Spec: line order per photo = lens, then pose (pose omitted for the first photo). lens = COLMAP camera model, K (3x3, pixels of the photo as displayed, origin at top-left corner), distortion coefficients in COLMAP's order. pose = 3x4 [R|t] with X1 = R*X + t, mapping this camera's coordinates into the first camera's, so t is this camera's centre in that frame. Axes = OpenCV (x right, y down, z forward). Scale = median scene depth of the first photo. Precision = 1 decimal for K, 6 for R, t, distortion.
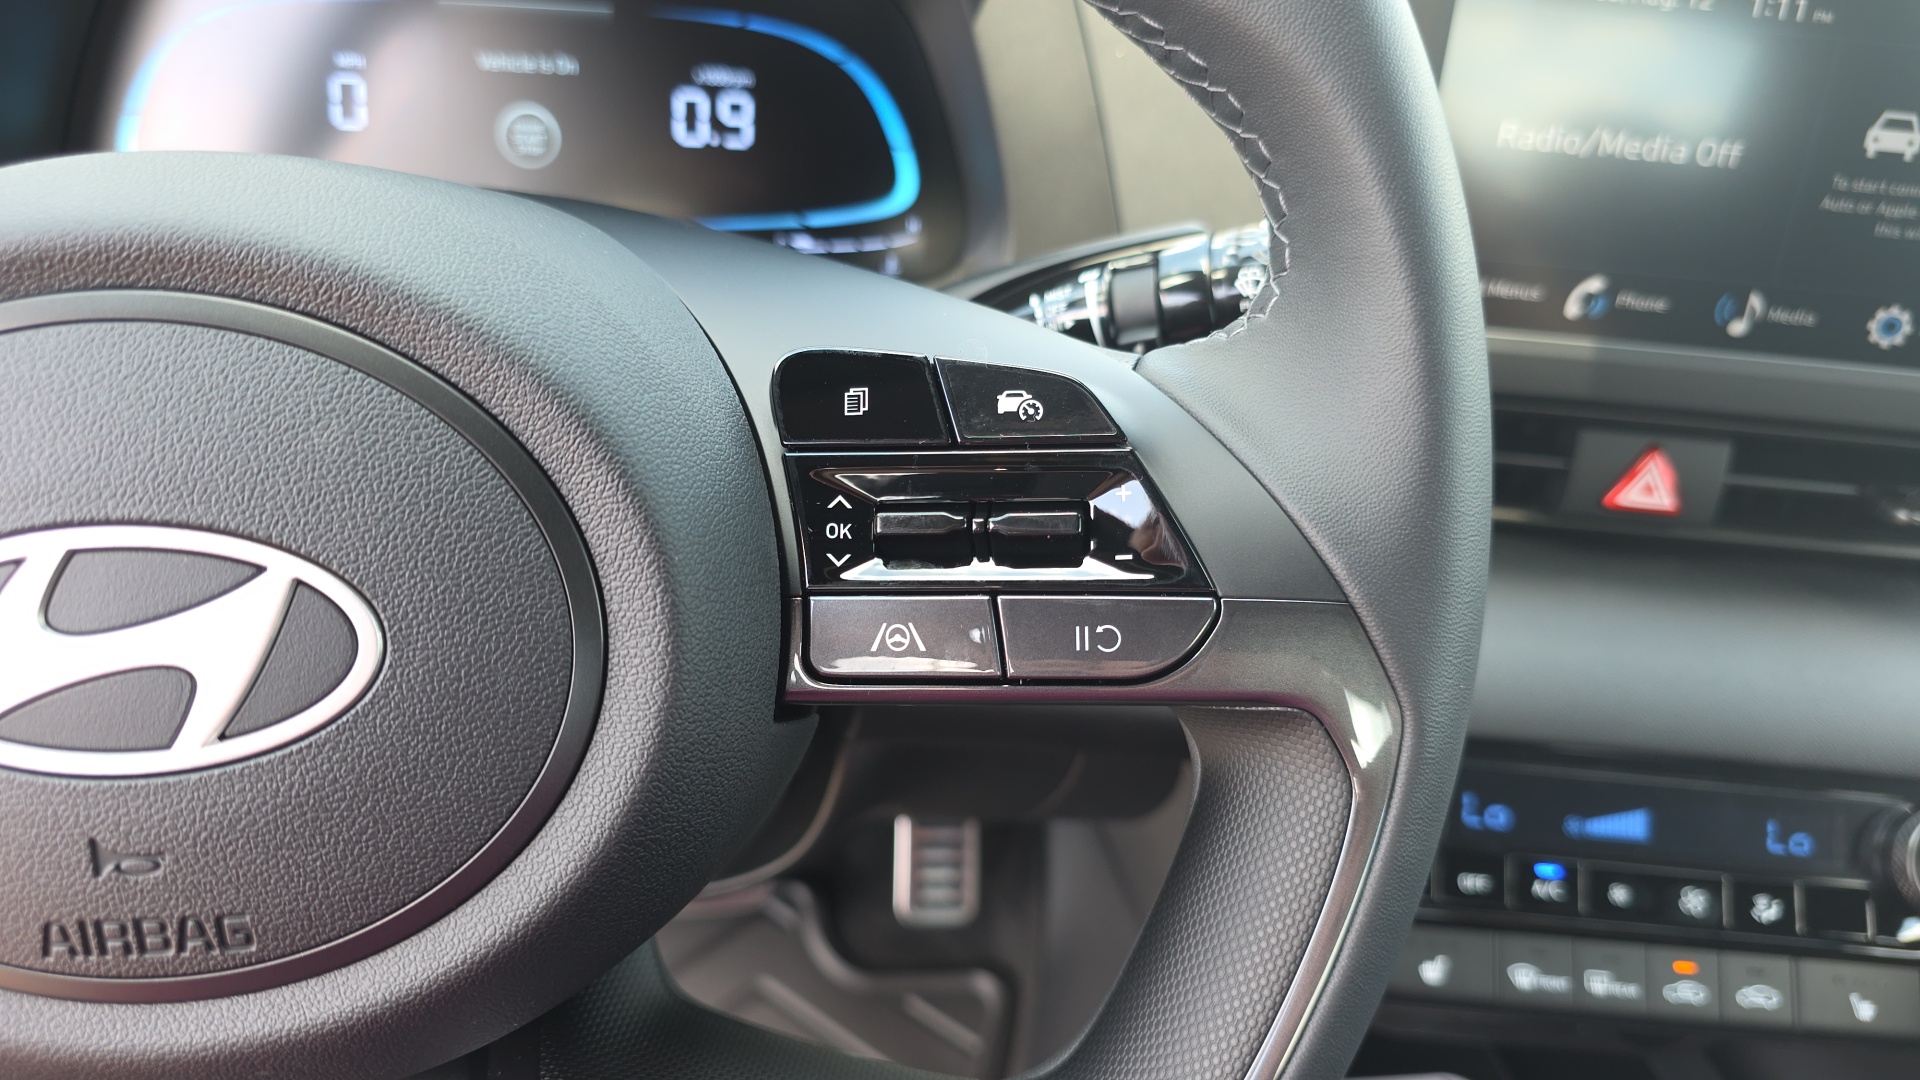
lens RADIAL K [[1370.2, 0, 947.3], [0, 1370.2, 542.7], [0, 0, 1]] dist [0.010143, -0.047269]
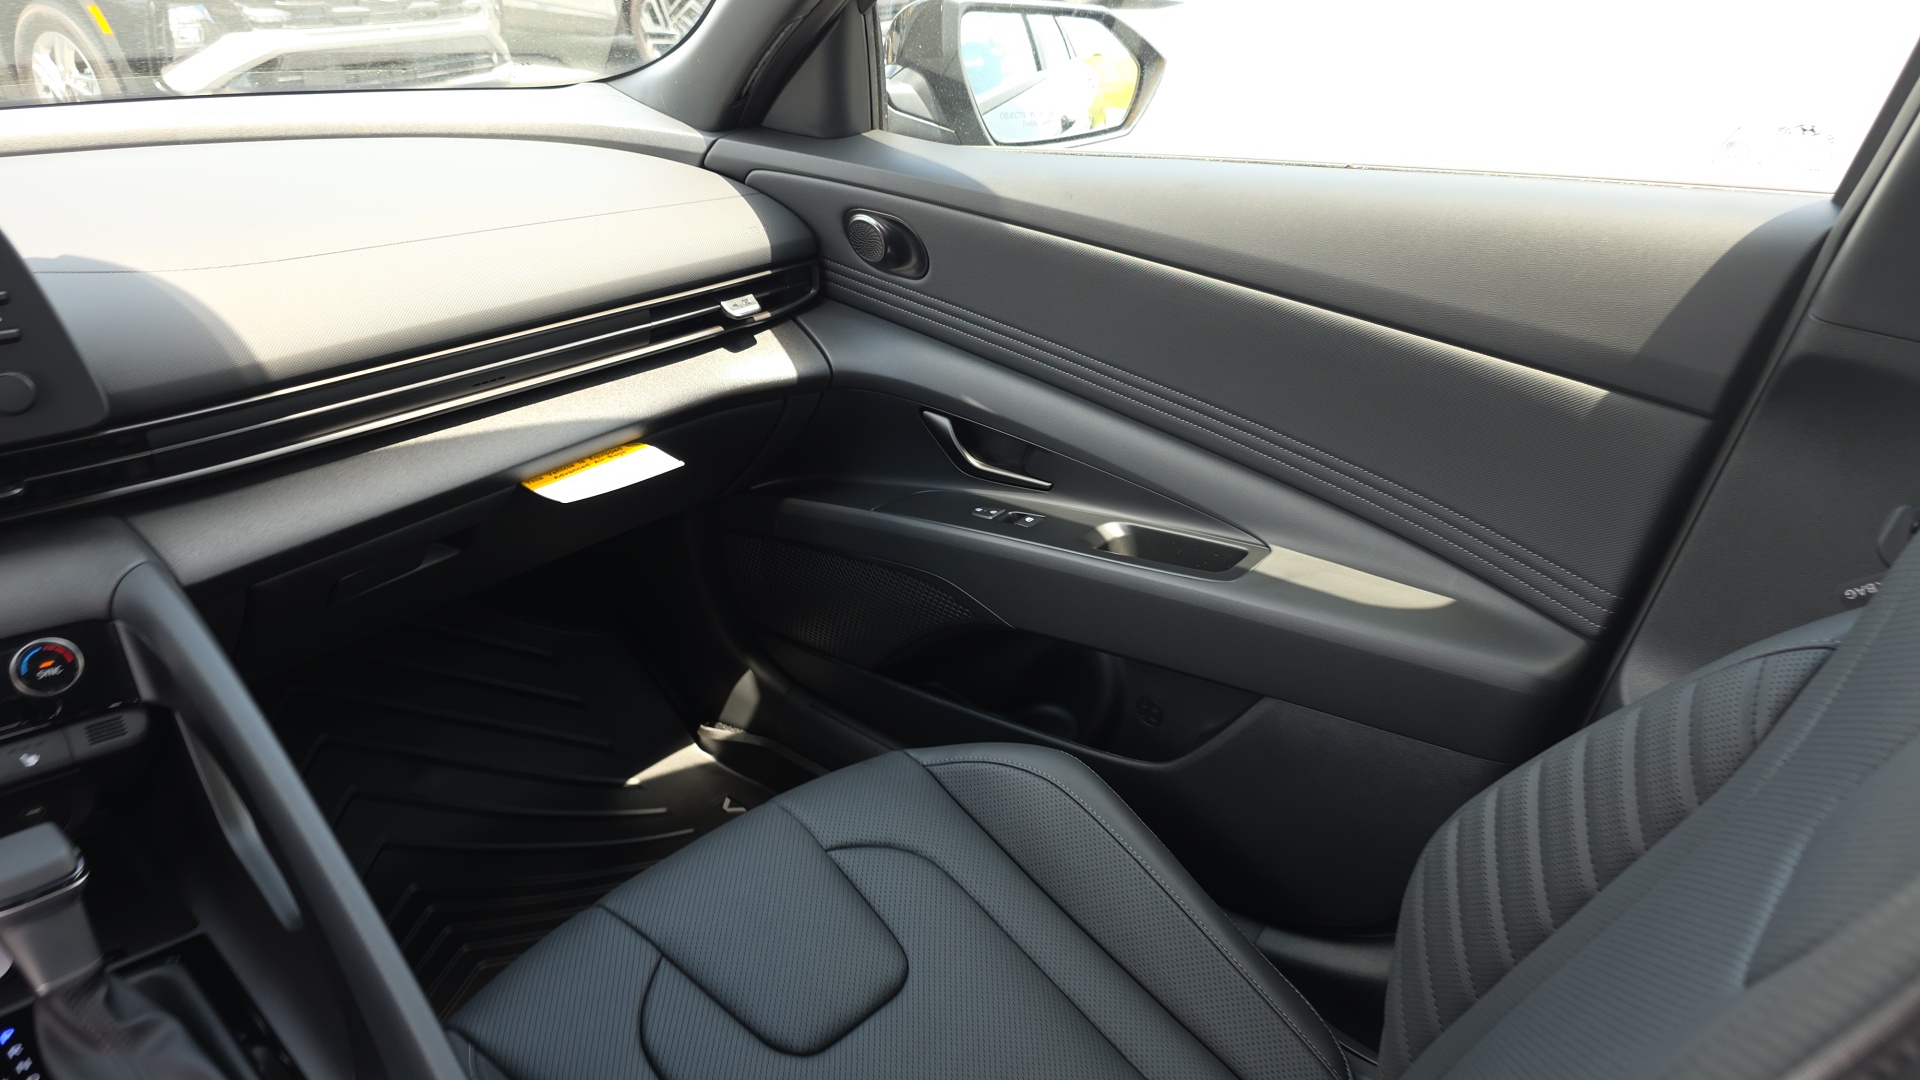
lens RADIAL K [[1299.6, 0, 997.4], [0, 1299.6, 538.2], [0, 0, 1]] dist [0.035736, -0.042610]
pose [[0.730794, -0.348213, 0.587101, 0.709483], [0.363099, 0.926623, 0.097619, 0.373967], [-0.578014, 0.141836, 0.803606, -1.250590]]
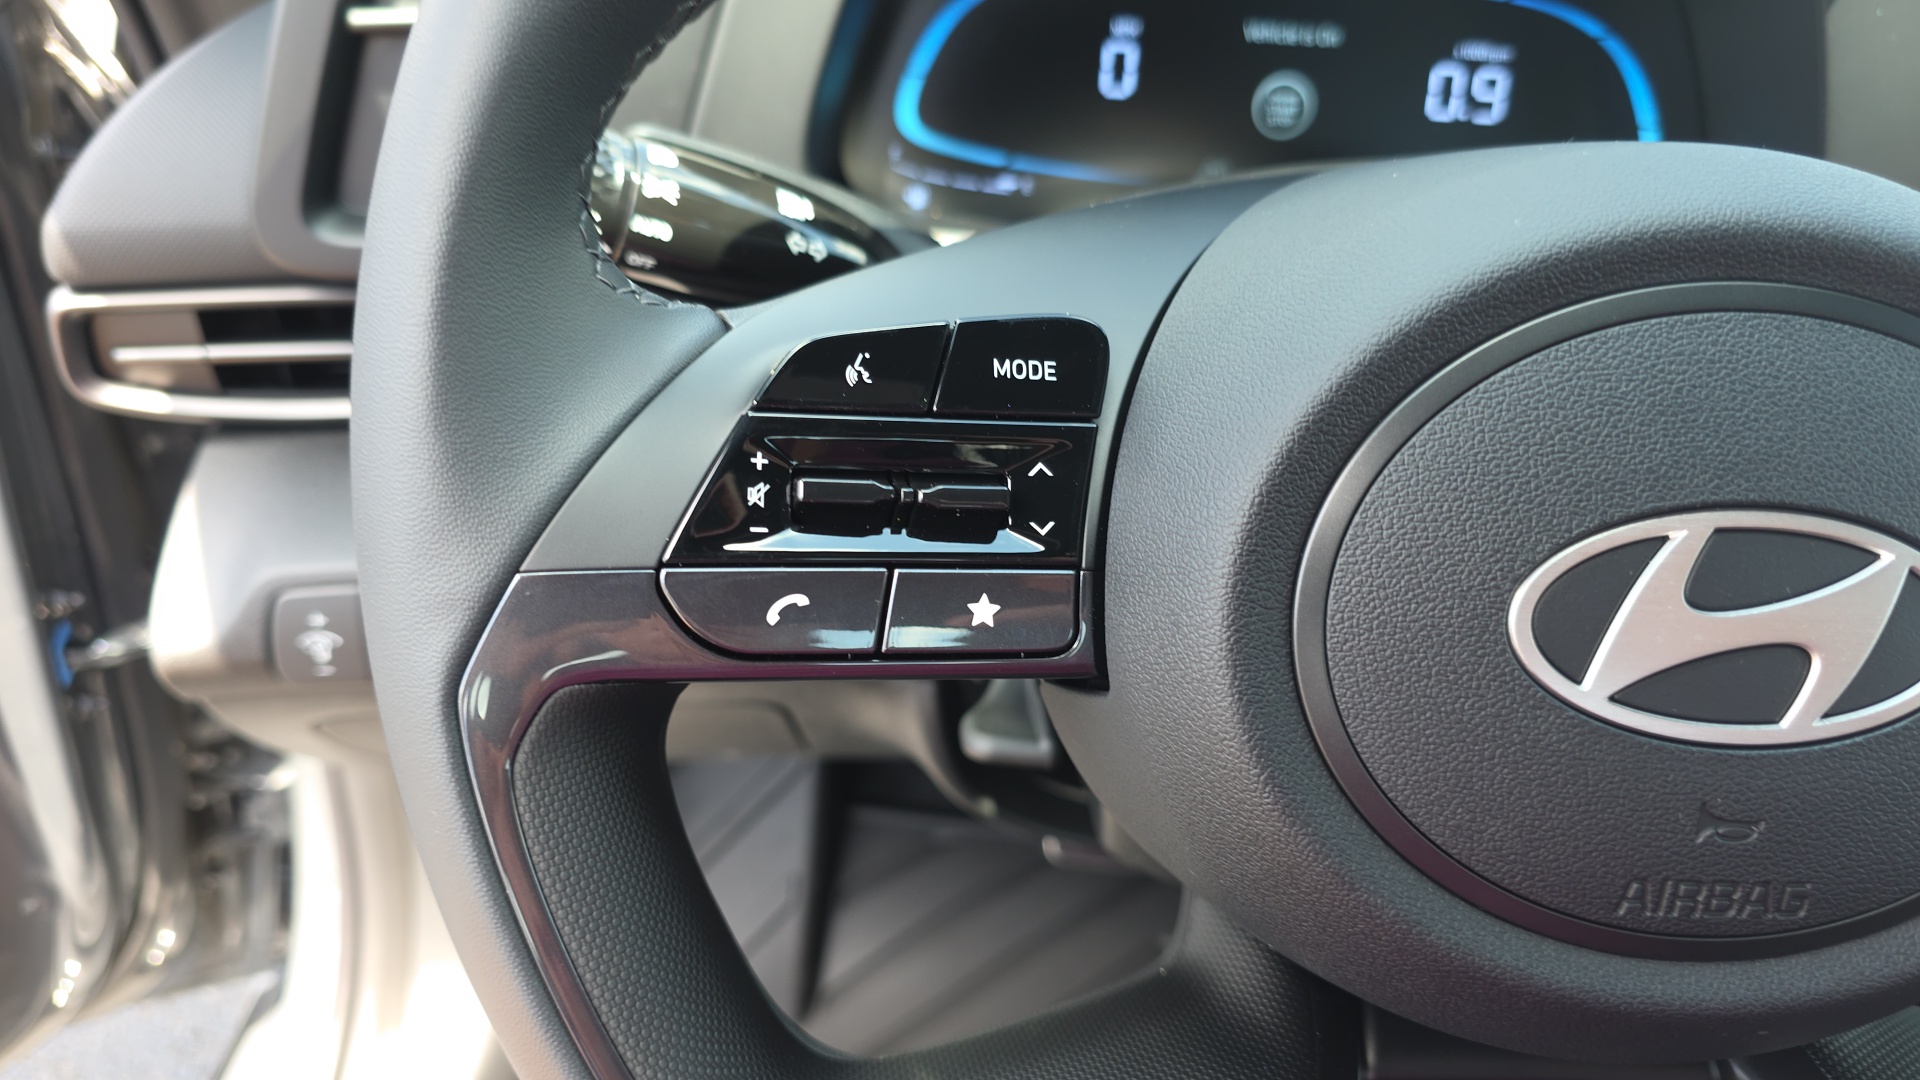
lens RADIAL K [[1370.2, 0, 947.3], [0, 1370.2, 542.7], [0, 0, 1]] dist [0.010143, -0.047269]
pose [[0.992888, 0.054161, -0.106019, -0.456700], [-0.051001, 0.998176, 0.032292, 0.004804], [0.107575, -0.026655, 0.993840, -0.044979]]
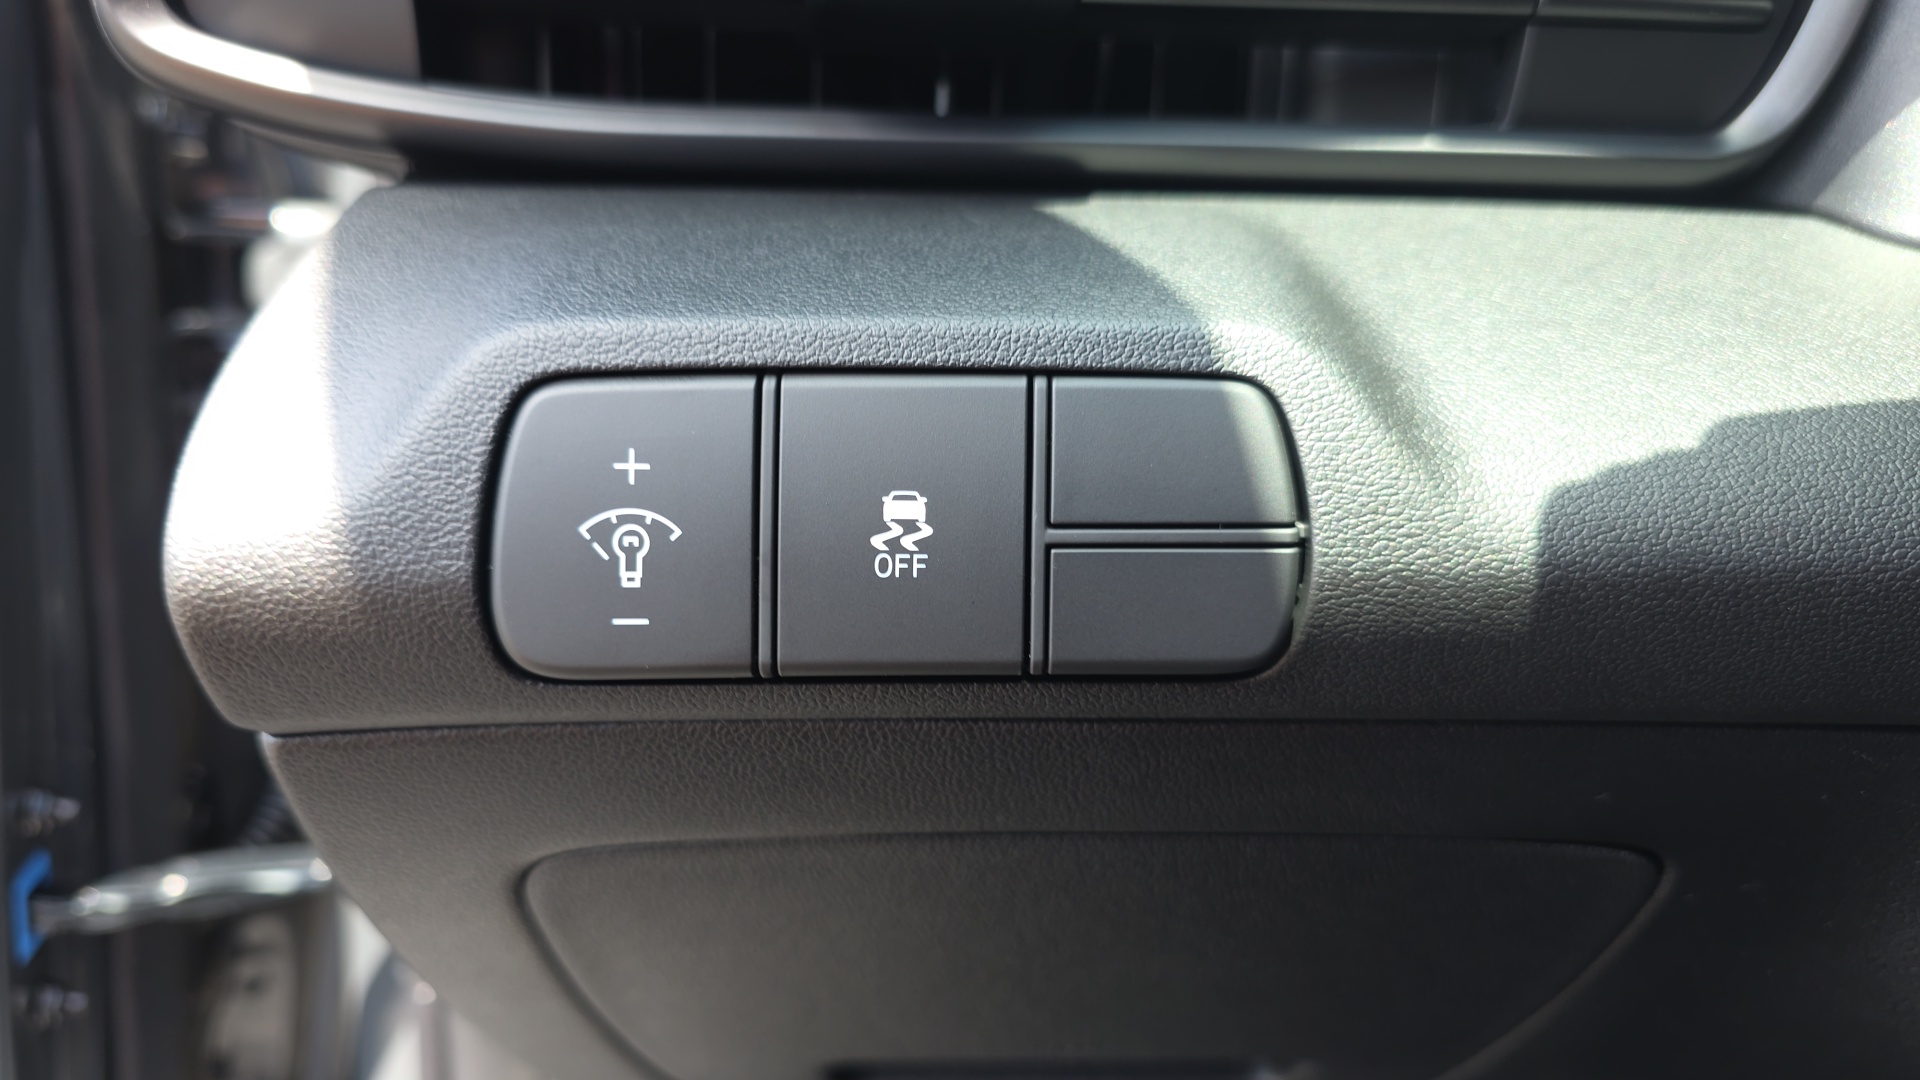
lens RADIAL K [[1312.2, 0, 925.6], [0, 1312.2, 567.3], [0, 0, 1]] dist [0.039088, -0.044098]
pose [[0.986212, 0.019098, -0.164382, -0.867383], [-0.064243, 0.959600, -0.273935, 0.226446], [0.152509, 0.280718, 0.947596, 0.566969]]
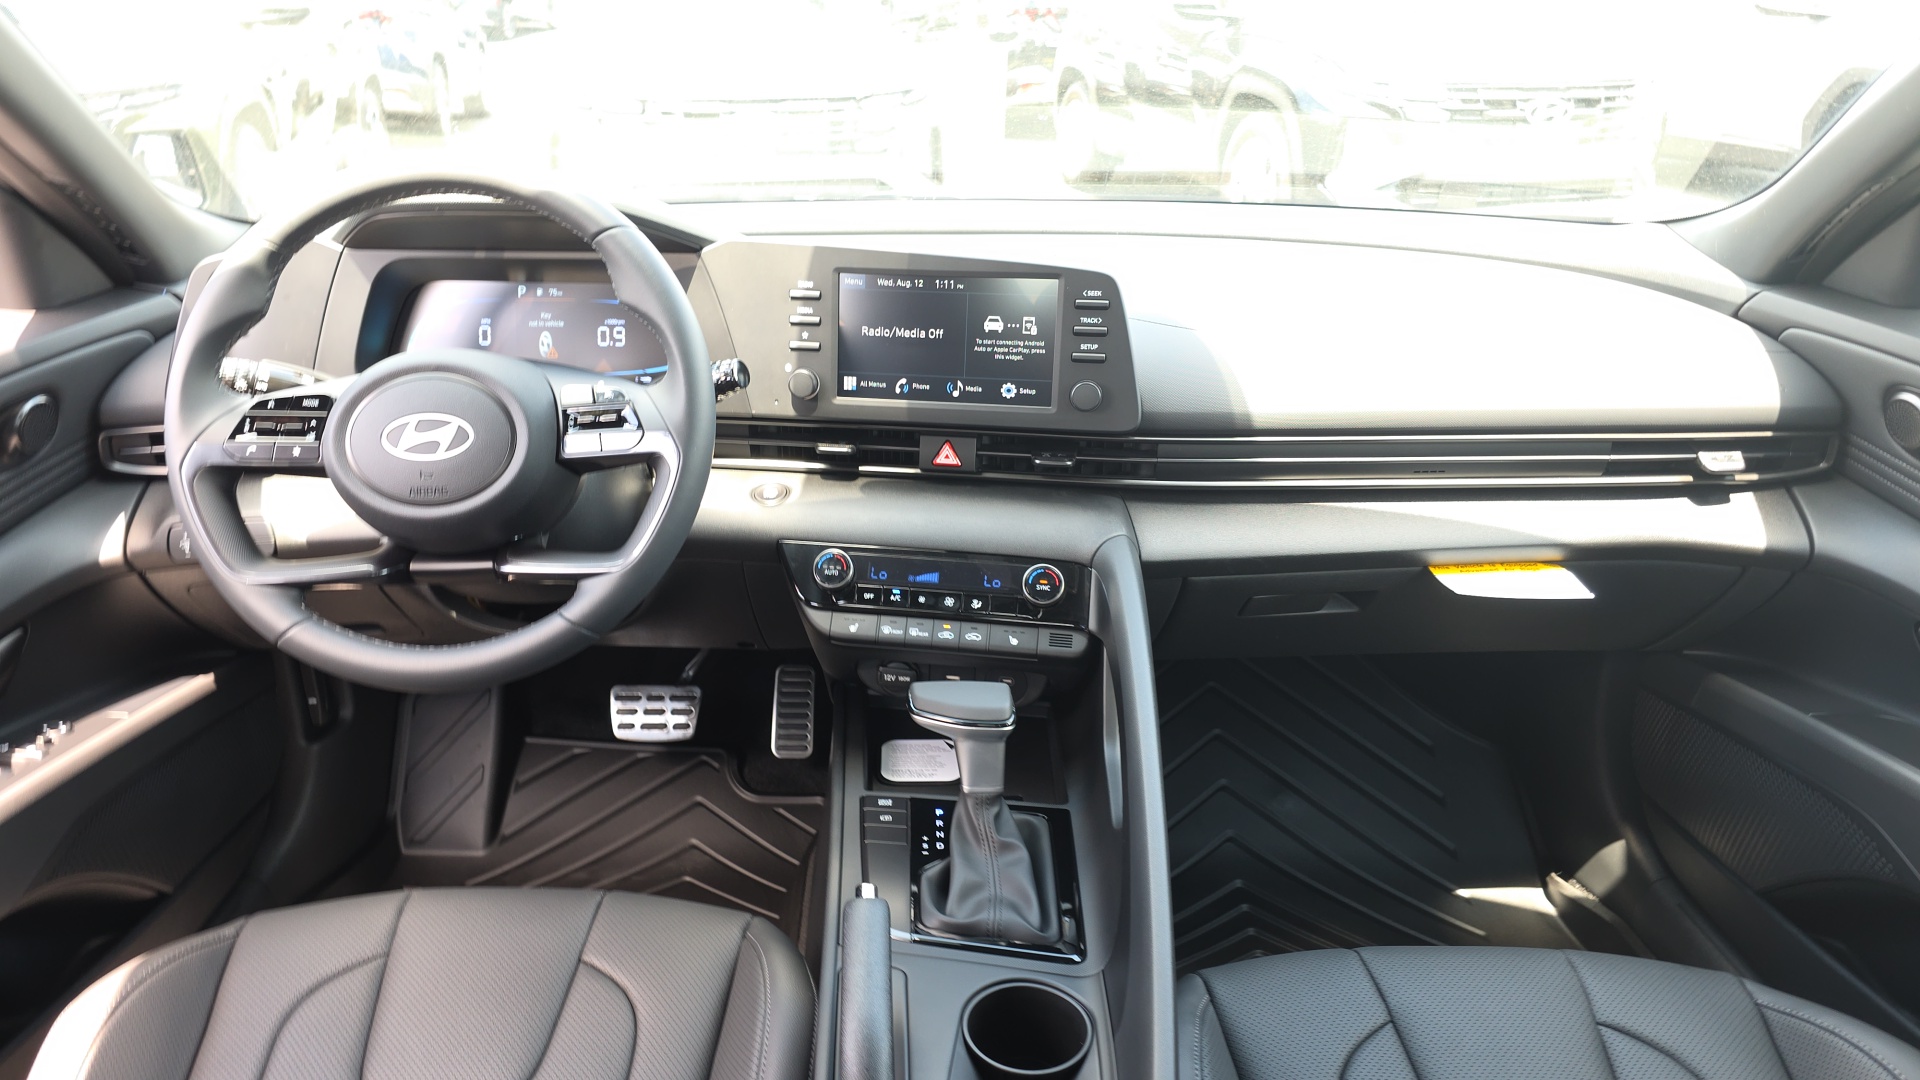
lens RADIAL K [[1309.2, 0, 903.1], [0, 1309.2, 528.0], [0, 0, 1]] dist [0.084726, -0.122102]
pose [[0.991885, -0.024861, -0.124685, 0.800152], [0.006484, 0.989310, -0.145681, 0.506510], [0.126973, 0.143690, 0.981443, -1.612975]]
